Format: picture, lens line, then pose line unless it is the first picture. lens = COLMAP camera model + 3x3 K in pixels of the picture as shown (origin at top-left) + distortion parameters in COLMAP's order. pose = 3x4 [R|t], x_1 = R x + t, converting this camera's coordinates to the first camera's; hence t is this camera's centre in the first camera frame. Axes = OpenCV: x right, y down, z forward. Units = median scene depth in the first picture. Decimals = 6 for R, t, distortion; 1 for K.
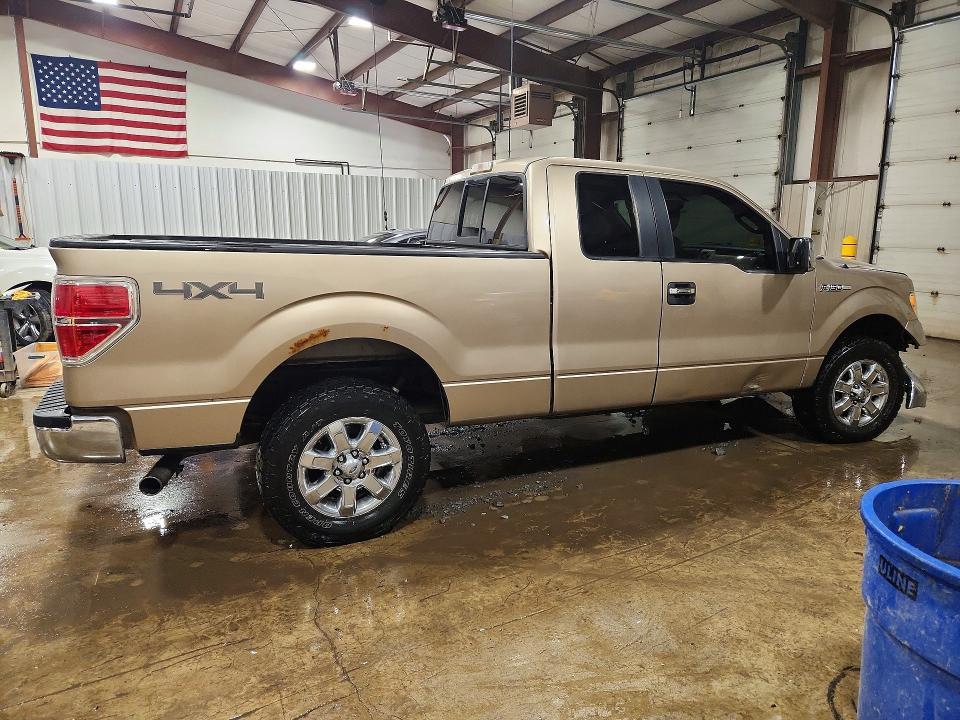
lens RADIAL K [[650.4, 0, 495.1], [0, 650.4, 358.1], [0, 0, 1]] dist [0.065160, -0.053290]
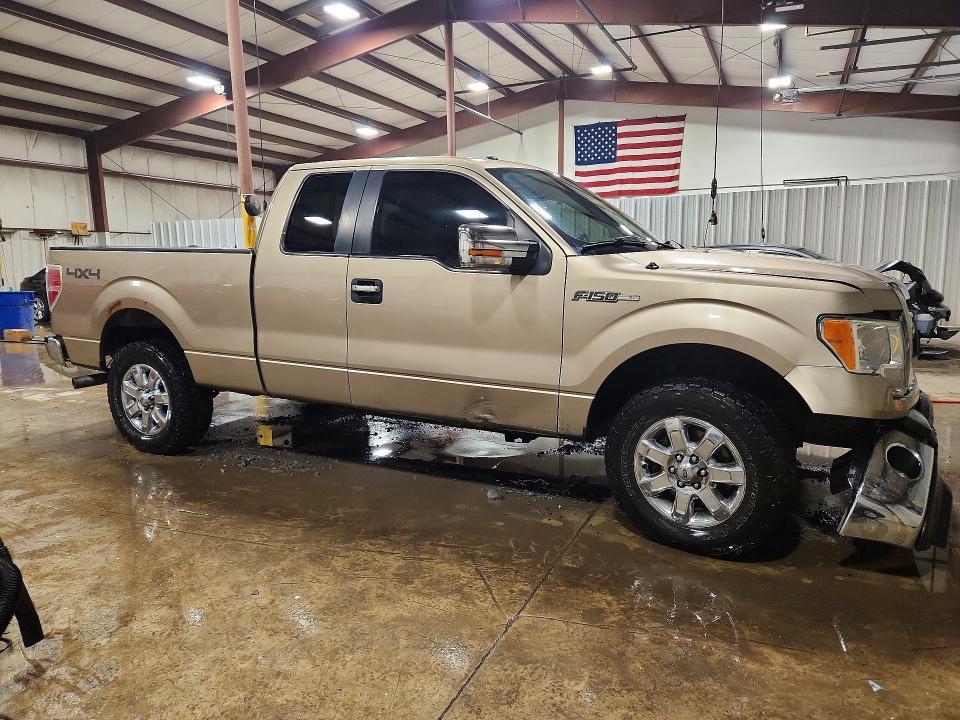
lens RADIAL K [[650.4, 0, 495.1], [0, 650.4, 358.1], [0, 0, 1]] dist [0.065160, -0.053290]
pose [[0.598628, 0.099164, -0.794866, 0.934812], [-0.138246, 0.990208, 0.019418, -0.038754], [0.789007, 0.098263, 0.606475, 0.481752]]
